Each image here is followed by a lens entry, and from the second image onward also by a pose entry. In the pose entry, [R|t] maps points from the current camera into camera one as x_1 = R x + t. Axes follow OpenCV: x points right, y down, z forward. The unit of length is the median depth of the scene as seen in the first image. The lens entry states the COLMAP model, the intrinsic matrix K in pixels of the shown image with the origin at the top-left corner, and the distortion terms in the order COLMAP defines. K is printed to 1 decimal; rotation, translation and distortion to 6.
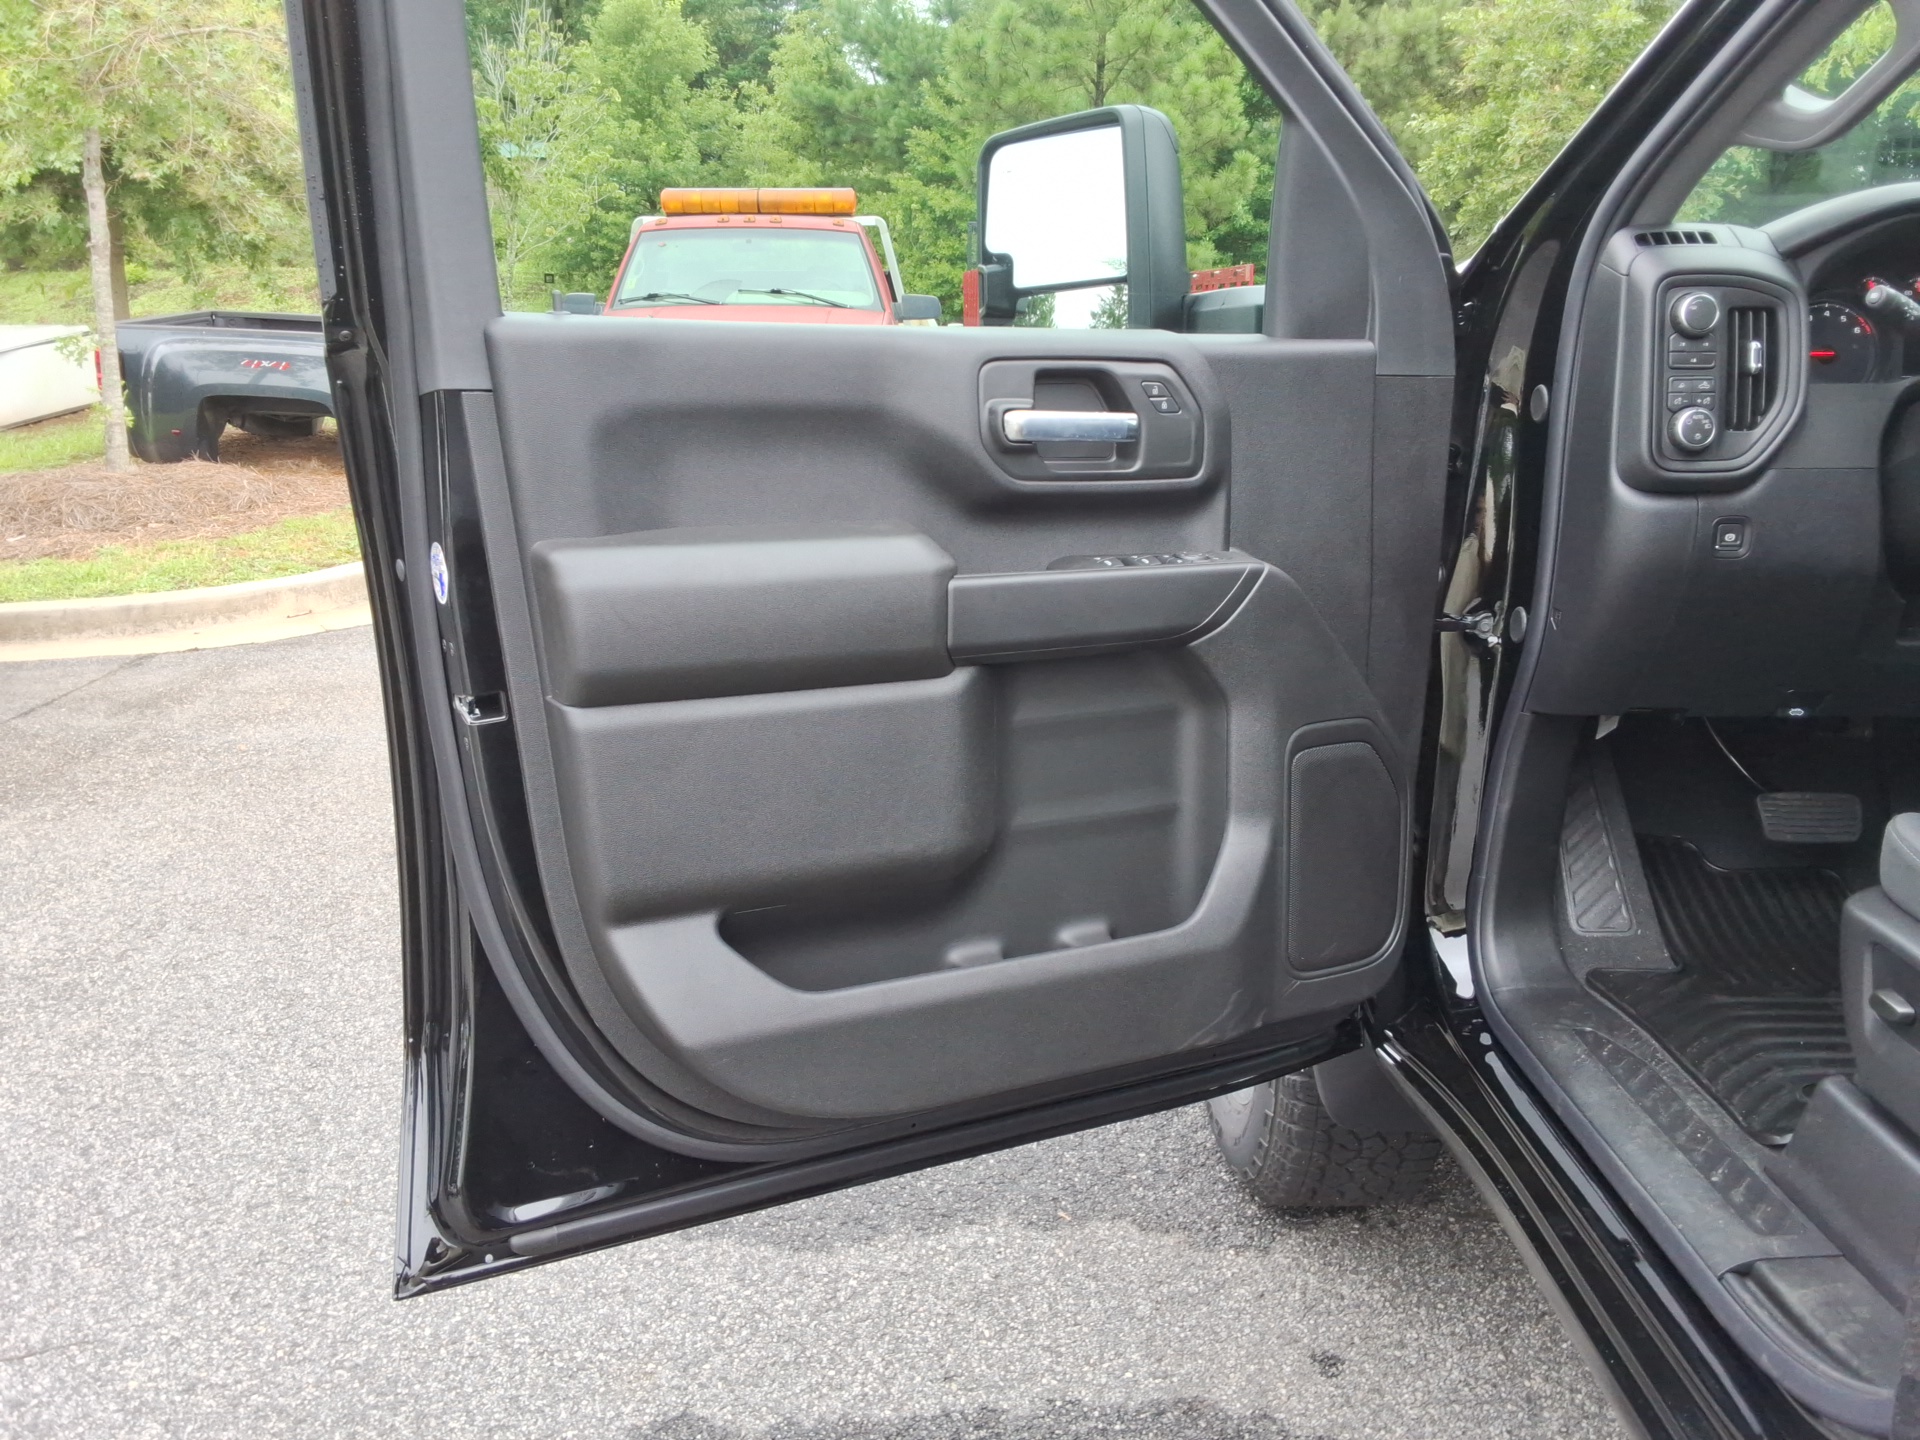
lens RADIAL K [[1544.2, 0, 987.9], [0, 1544.2, 701.6], [0, 0, 1]] dist [0.096636, -0.146950]
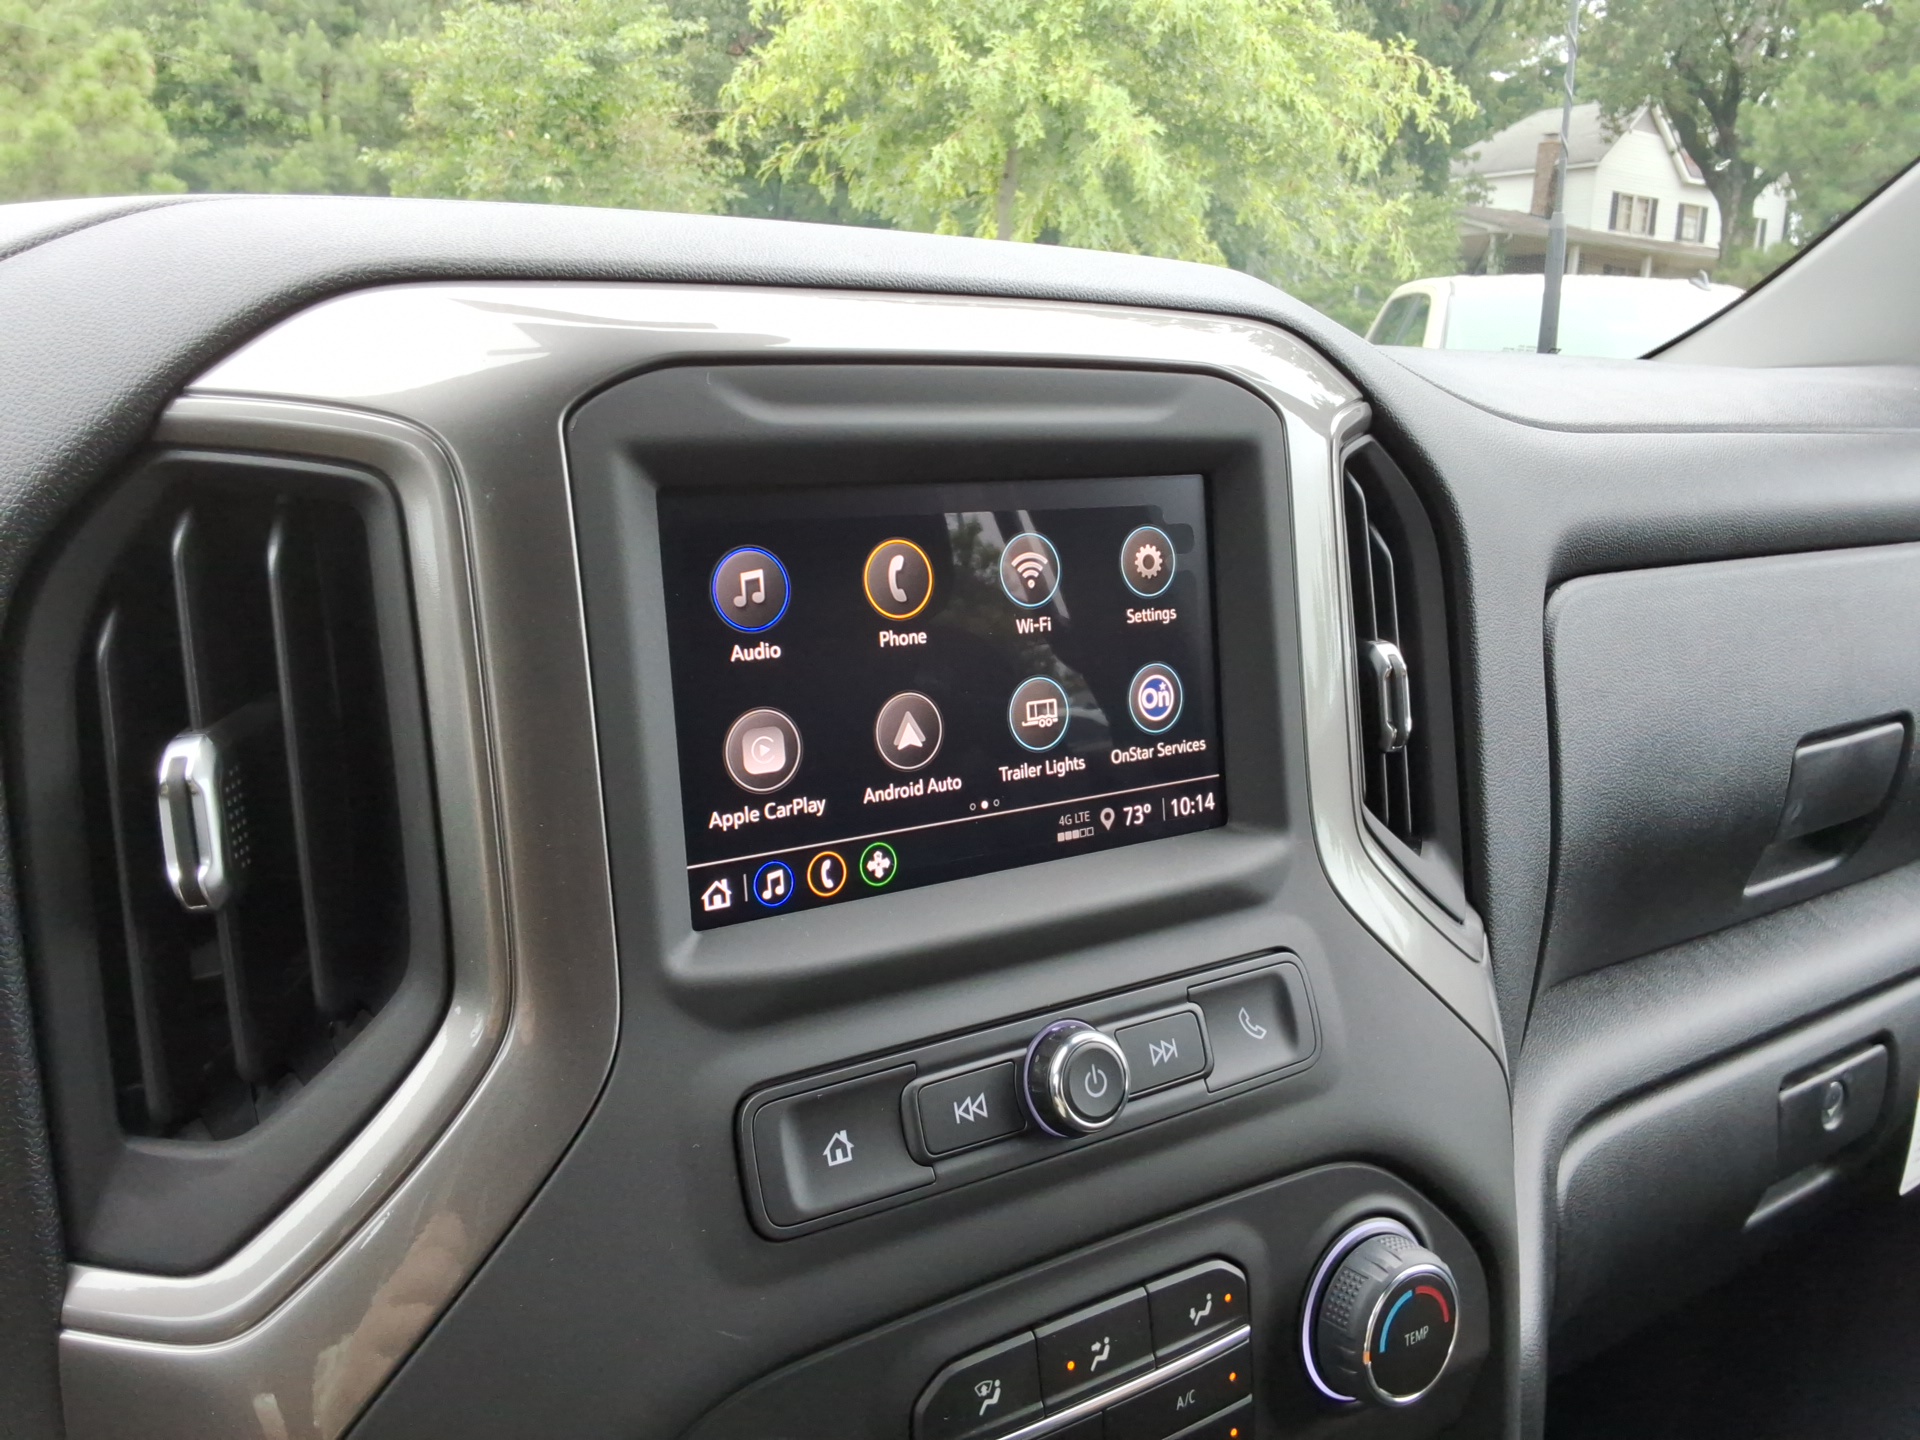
lens RADIAL K [[1544.2, 0, 974.2], [0, 1544.2, 708.0], [0, 0, 1]] dist [0.096636, -0.146950]
pose [[0.848745, -0.099899, 0.519281, 0.075087], [0.113414, 0.993531, 0.005766, -0.022418], [-0.516498, 0.054000, 0.854584, 0.071224]]
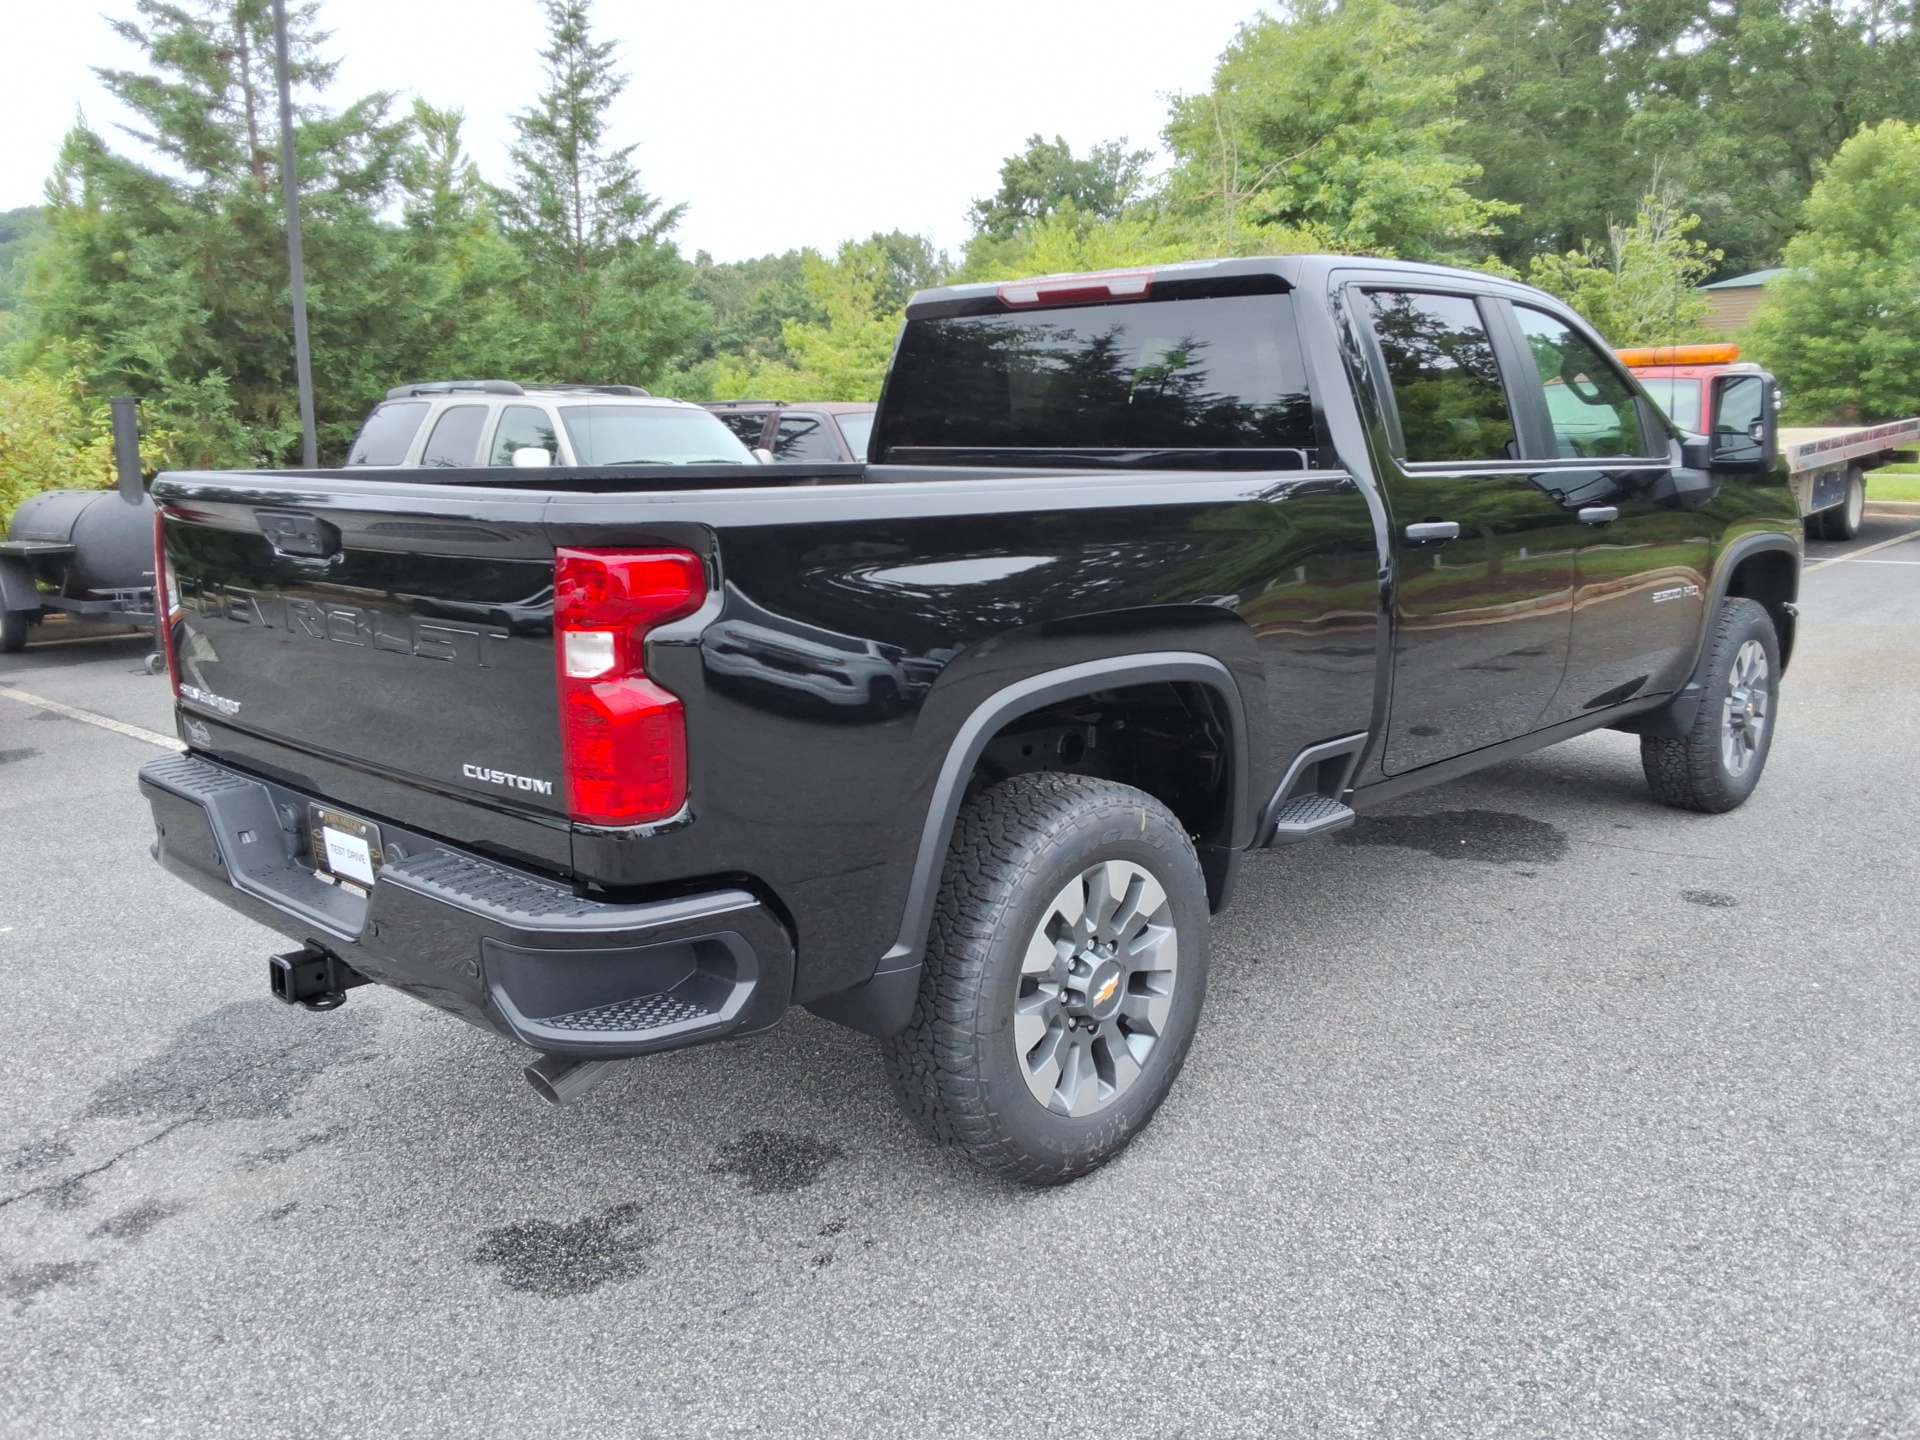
lens RADIAL K [[1544.2, 0, 984.8], [0, 1544.2, 698.0], [0, 0, 1]] dist [0.096636, -0.146950]
pose [[0.705155, 0.115092, -0.699650, 0.273226], [-0.167882, 0.985782, -0.007042, 0.052762], [0.688892, 0.122424, 0.714451, -0.226128]]
